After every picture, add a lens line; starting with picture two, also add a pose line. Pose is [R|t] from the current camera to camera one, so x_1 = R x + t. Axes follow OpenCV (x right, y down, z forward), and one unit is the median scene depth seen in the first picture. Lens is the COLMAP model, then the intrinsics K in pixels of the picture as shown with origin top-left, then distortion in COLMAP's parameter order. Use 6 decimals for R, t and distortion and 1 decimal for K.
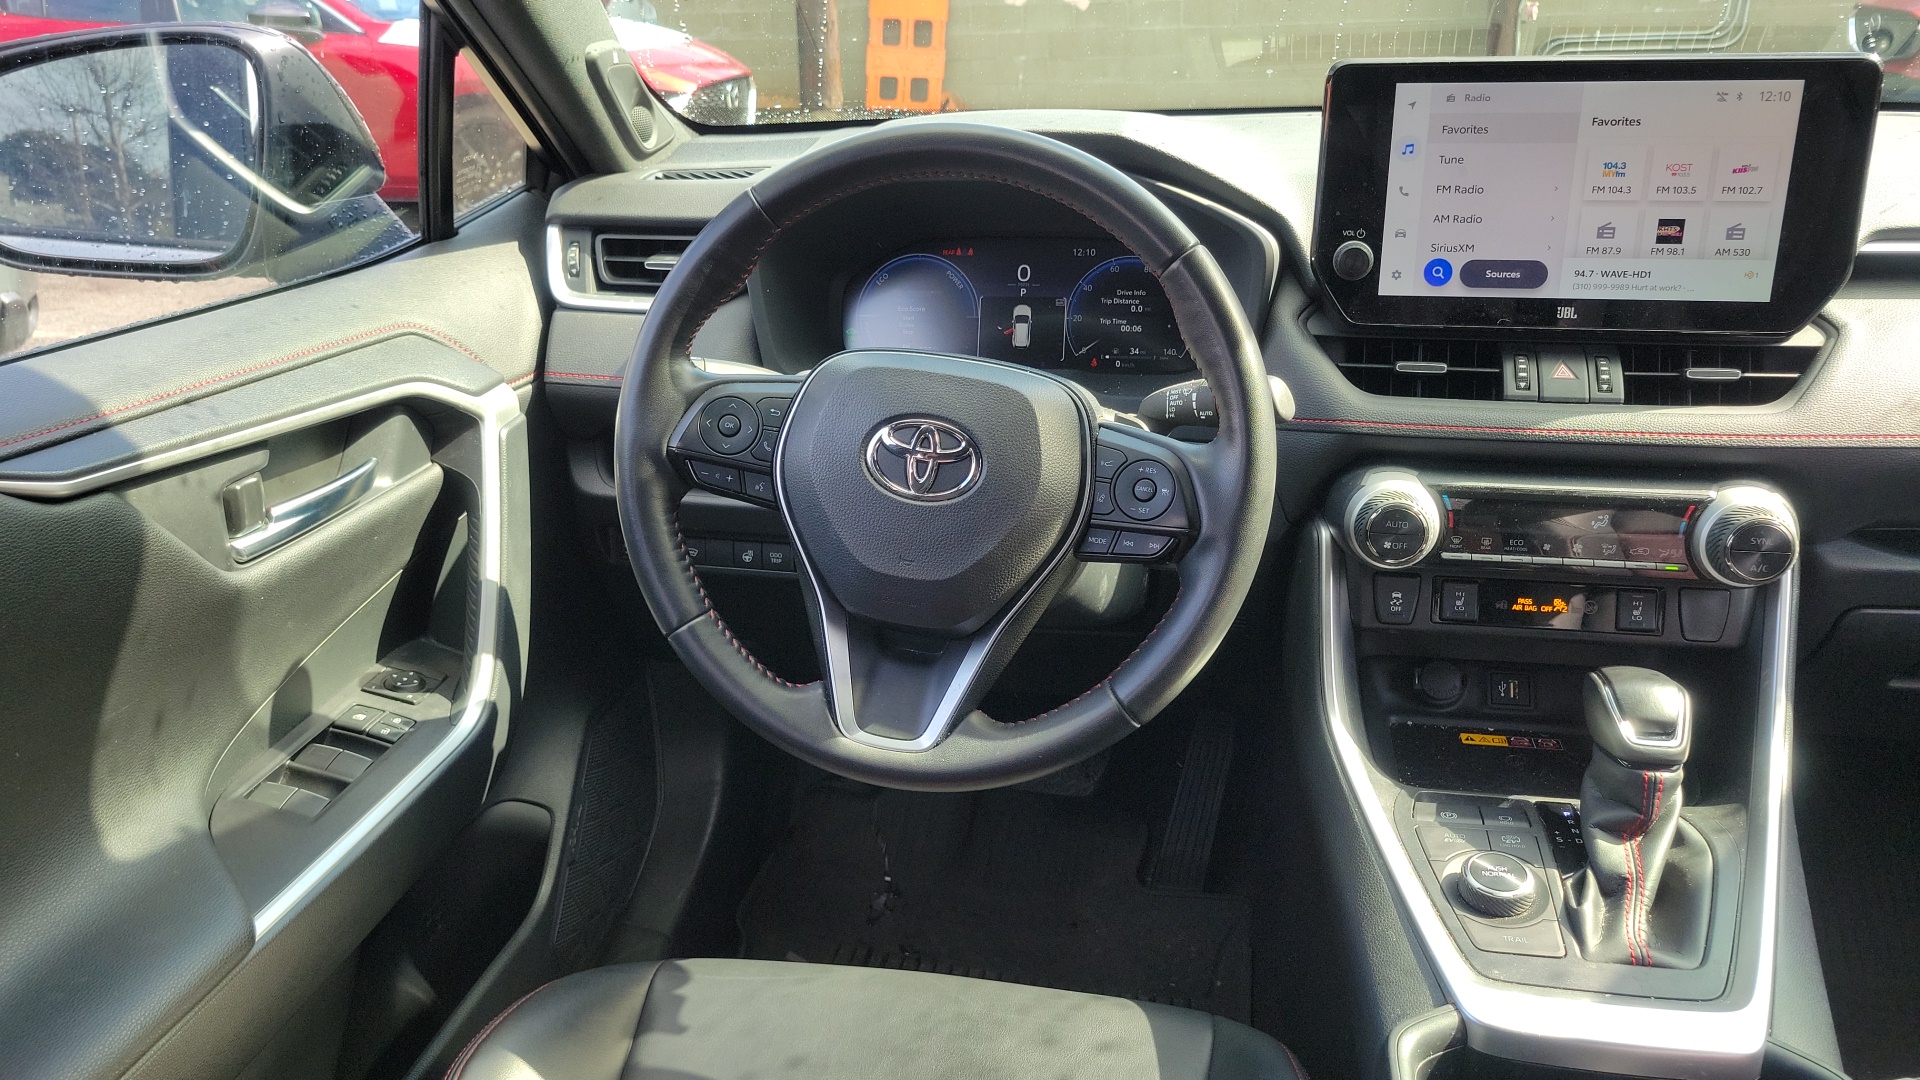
lens RADIAL K [[1446.2, 0, 960.0], [0, 1446.2, 530.3], [0, 0, 1]] dist [0.045380, -0.028612]
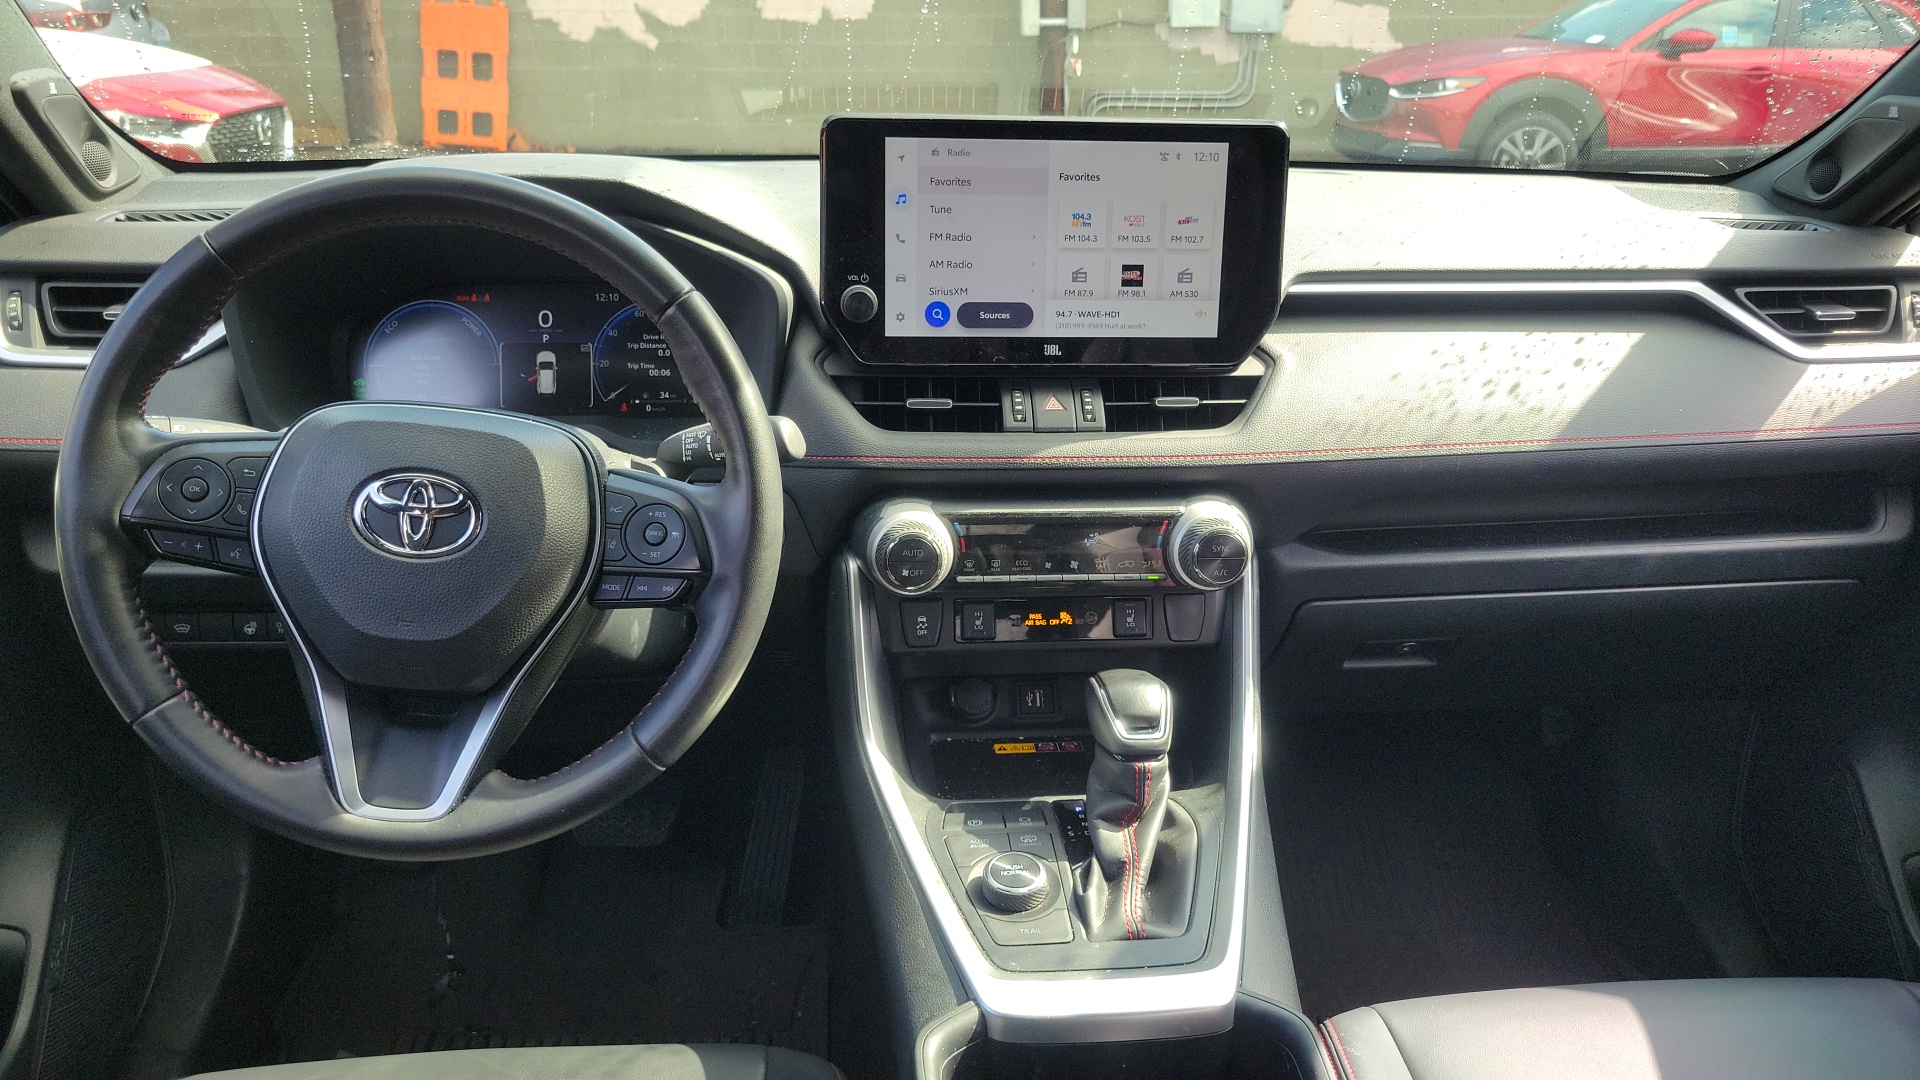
lens RADIAL K [[1449.9, 0, 971.0], [0, 1449.9, 541.3], [0, 0, 1]] dist [0.030857, -0.011311]
pose [[0.960795, -0.057441, 0.271244, 0.055032], [0.062653, 0.997979, -0.010585, 0.001349], [-0.270088, 0.027164, 0.962452, -0.025266]]
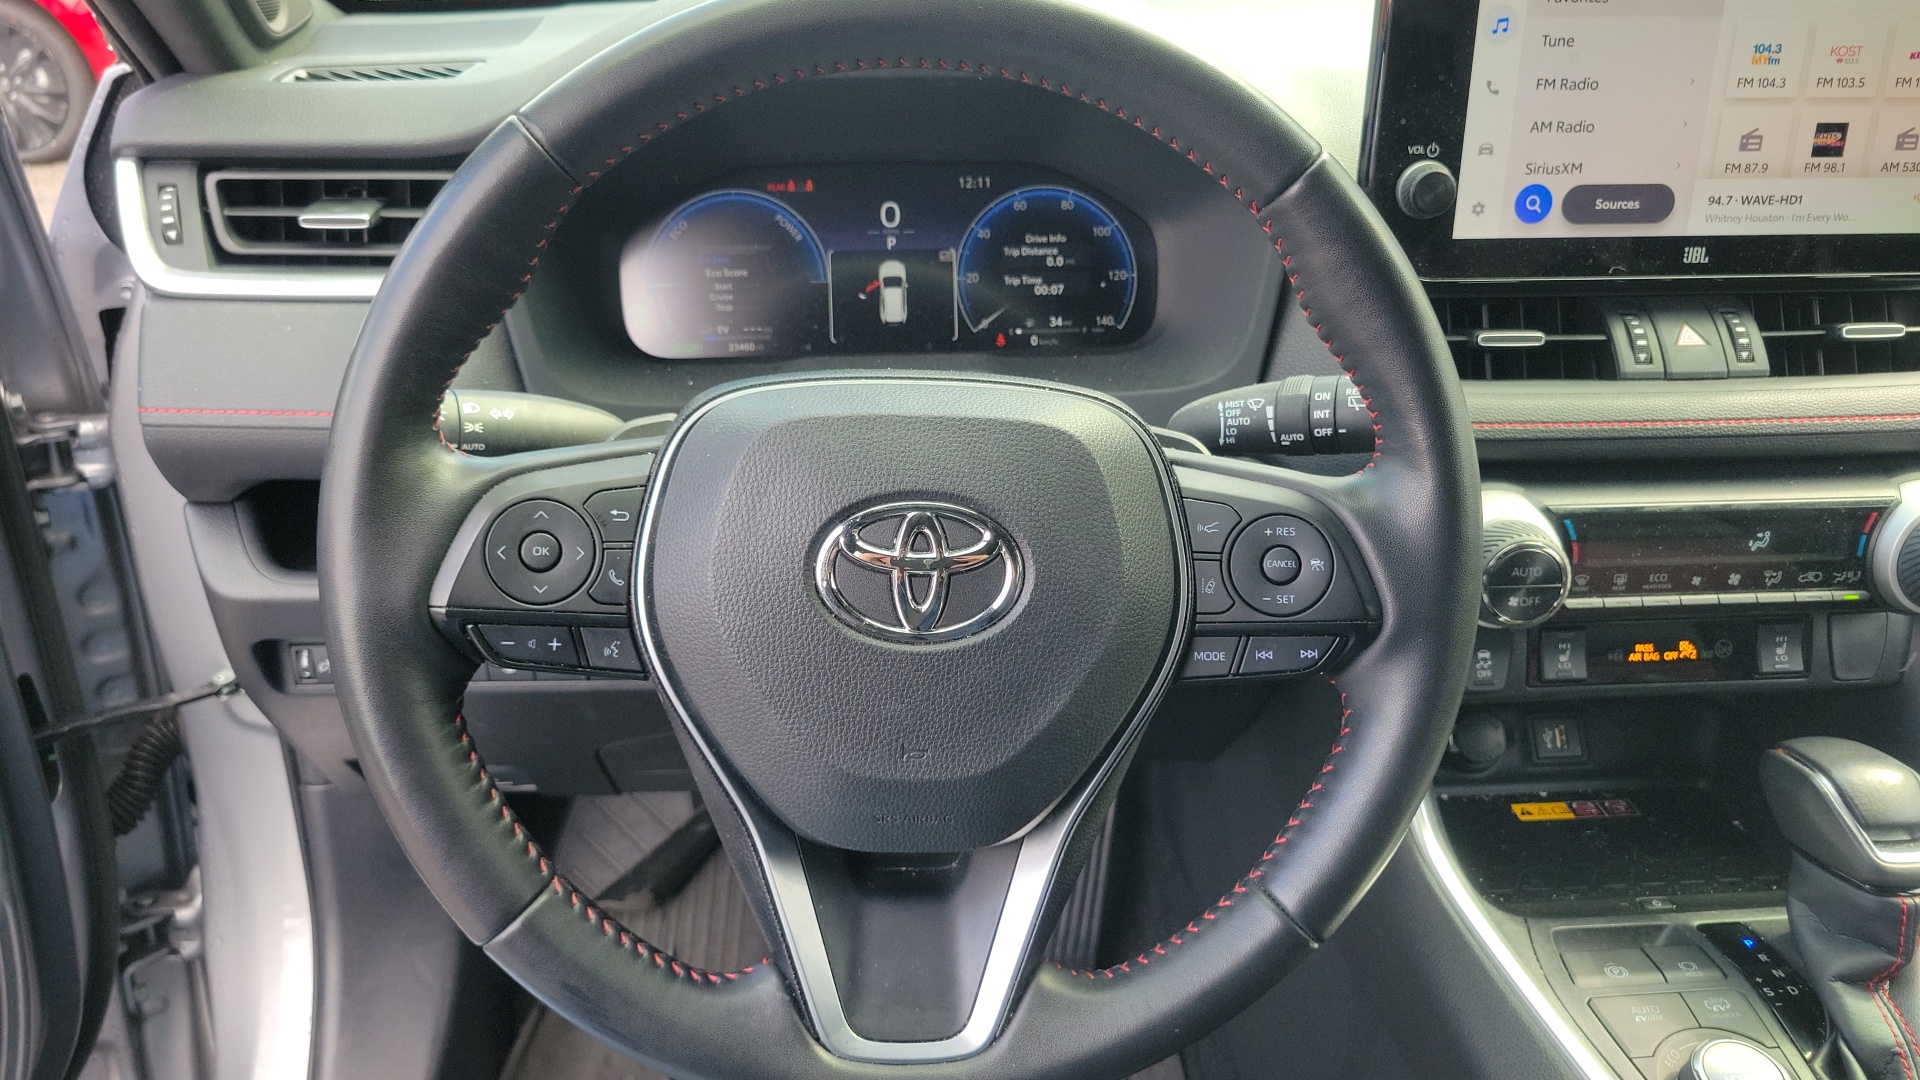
lens RADIAL K [[1463.7, 0, 971.3], [0, 1463.7, 528.6], [0, 0, 1]] dist [0.024893, -0.010579]
pose [[0.965686, -0.083996, 0.245753, -0.124774], [0.070035, 0.995423, 0.065024, -0.086772], [-0.250090, -0.045582, 0.967149, 0.374304]]
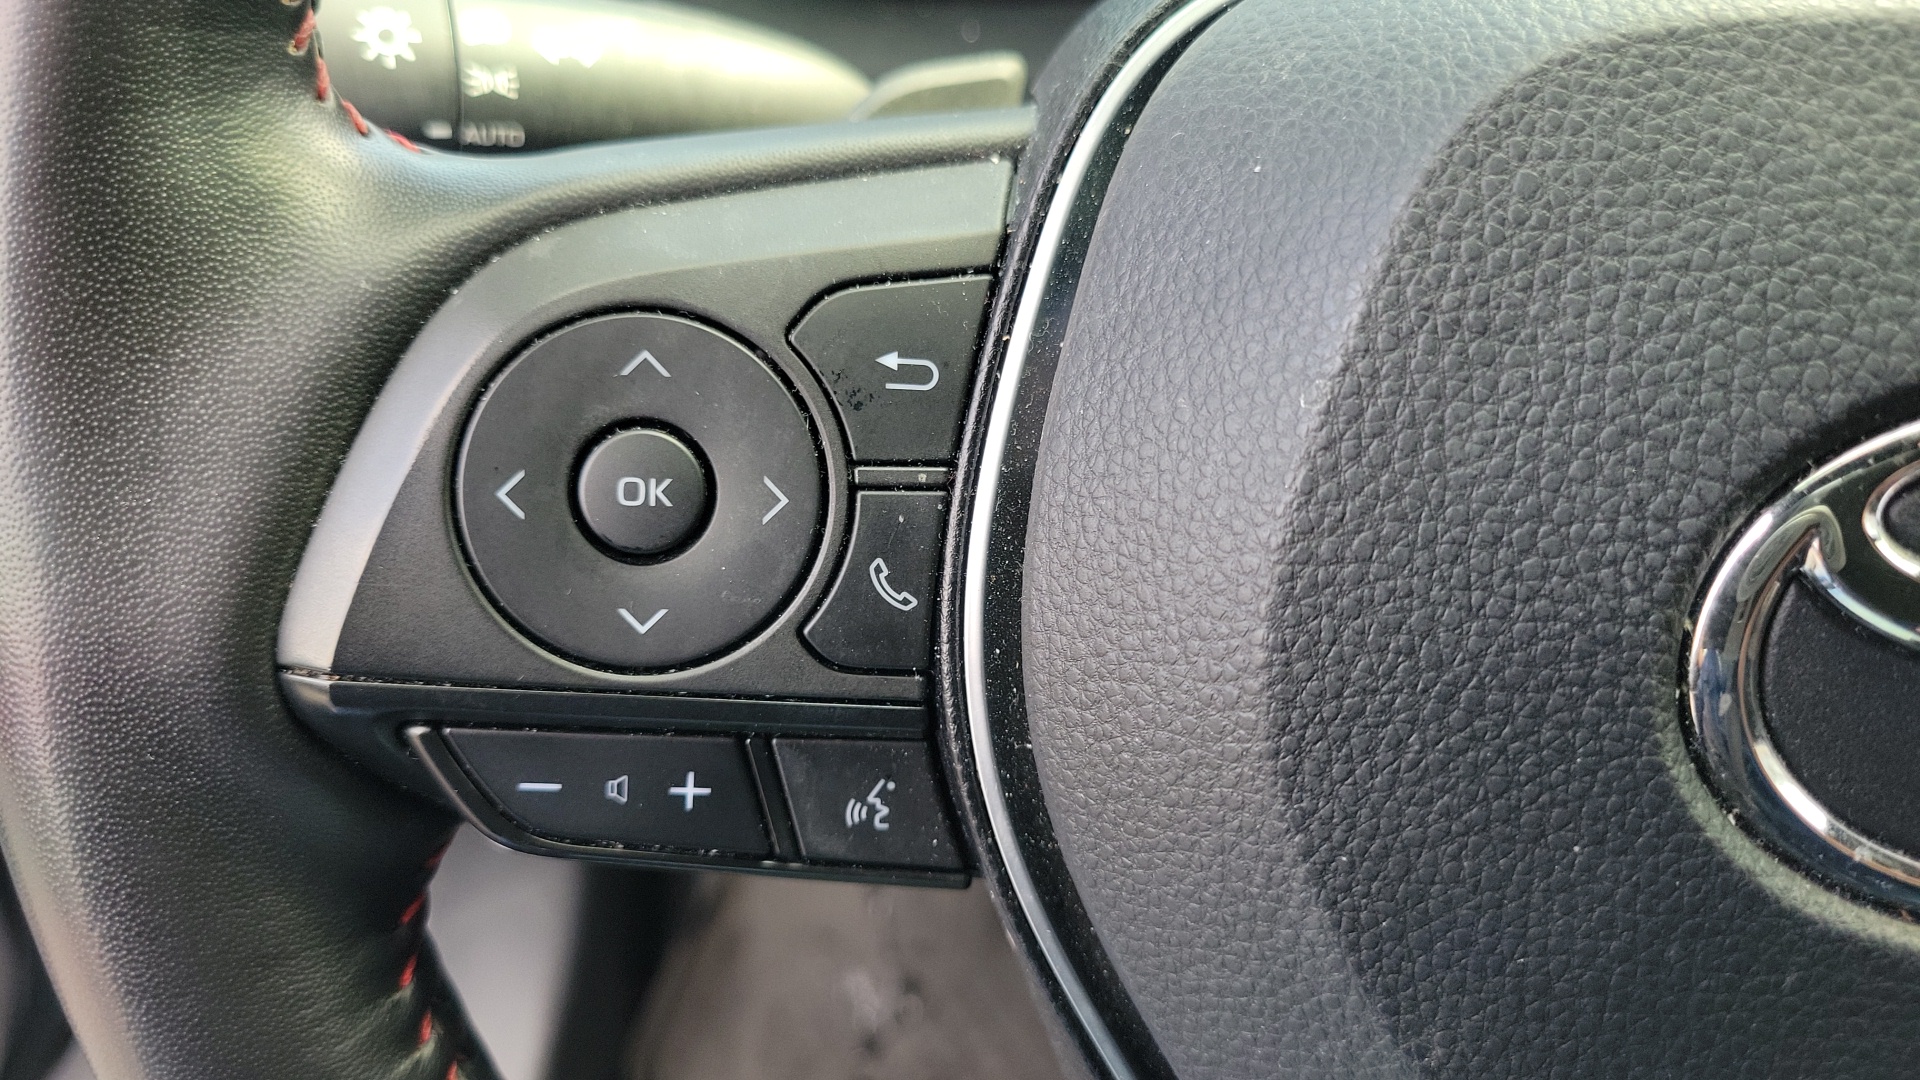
lens RADIAL K [[1519.7, 0, 960.0], [0, 1519.7, 540.0], [0, 0, 1]] dist [-0.001681, -0.003800]
pose [[0.991193, -0.070349, 0.112195, -0.130747], [0.043145, 0.972552, 0.228649, -0.085110], [-0.125201, -0.221794, 0.967022, 0.761972]]
